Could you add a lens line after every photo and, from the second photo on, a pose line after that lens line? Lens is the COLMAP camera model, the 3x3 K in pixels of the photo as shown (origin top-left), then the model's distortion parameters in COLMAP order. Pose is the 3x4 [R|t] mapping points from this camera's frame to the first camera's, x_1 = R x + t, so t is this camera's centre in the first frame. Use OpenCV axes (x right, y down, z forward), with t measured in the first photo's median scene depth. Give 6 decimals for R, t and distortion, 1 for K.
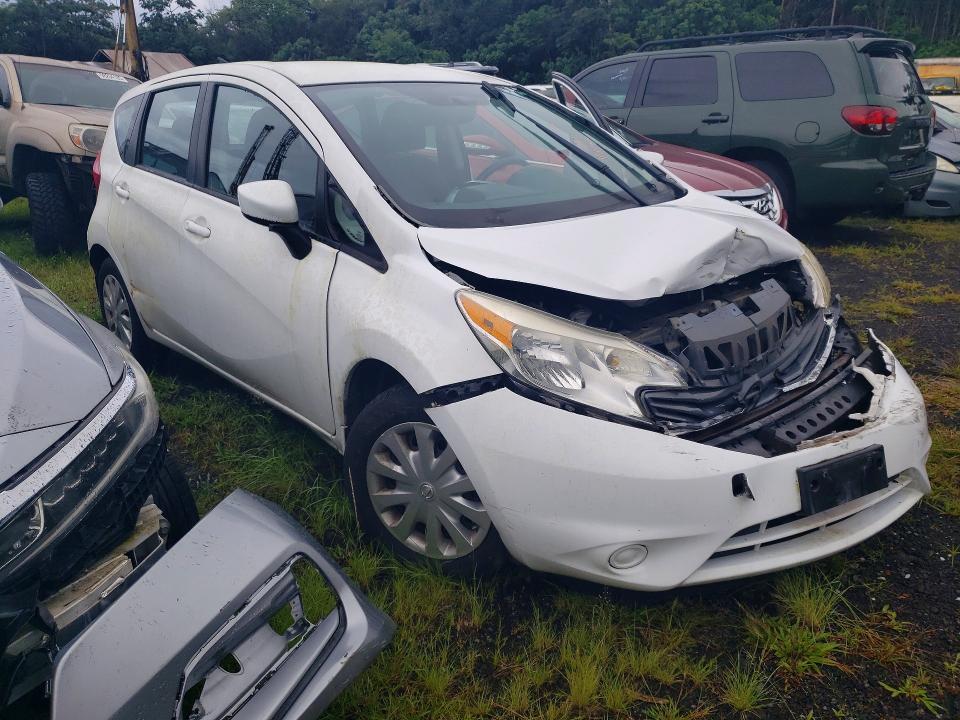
lens RADIAL K [[747.8, 0, 476.5], [0, 747.8, 359.8], [0, 0, 1]] dist [0.003018, 0.008347]
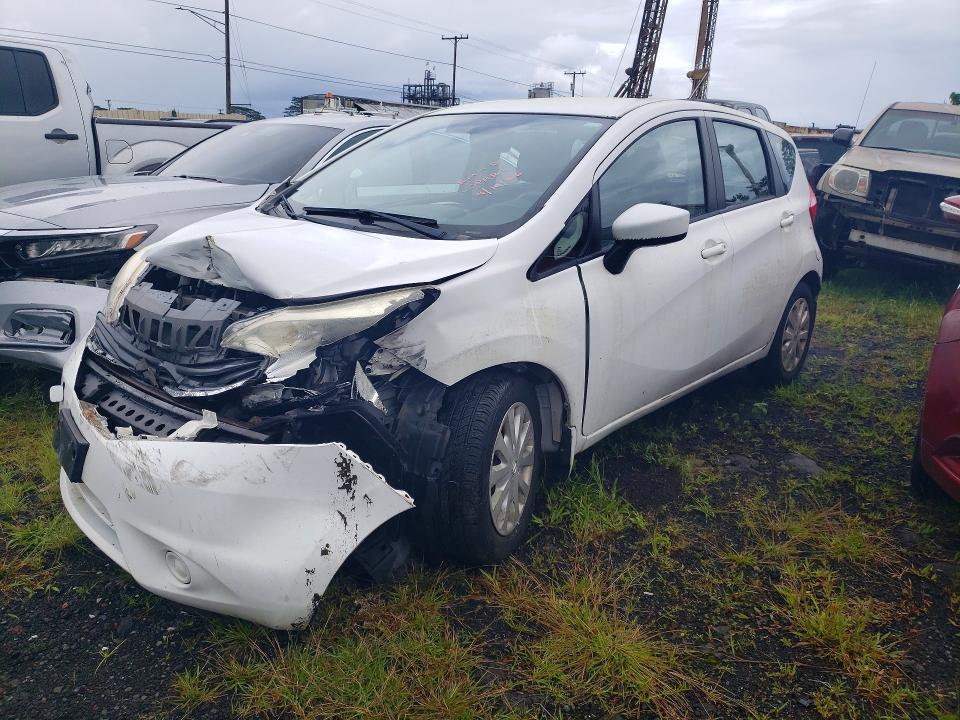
lens RADIAL K [[764.8, 0, 531.4], [0, 764.8, 364.9], [0, 0, 1]] dist [0.004972, 0.005730]
pose [[0.116684, 0.285421, -0.951273, 1.471310], [-0.349932, 0.908208, 0.229577, -0.414009], [0.929480, 0.306092, 0.205851, 1.230329]]
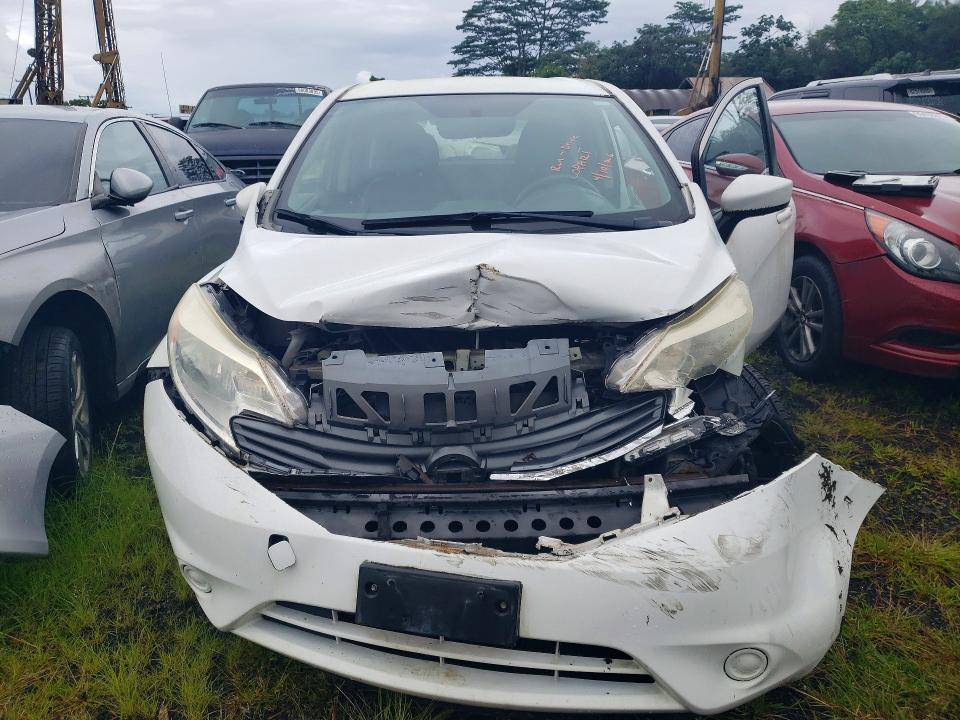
lens RADIAL K [[747.8, 0, 476.5], [0, 747.8, 359.8], [0, 0, 1]] dist [0.003018, 0.008347]
pose [[0.740728, 0.189632, -0.644485, 0.850853], [-0.207388, 0.977025, 0.049120, -0.110193], [0.638993, 0.097273, 0.763037, 0.383849]]
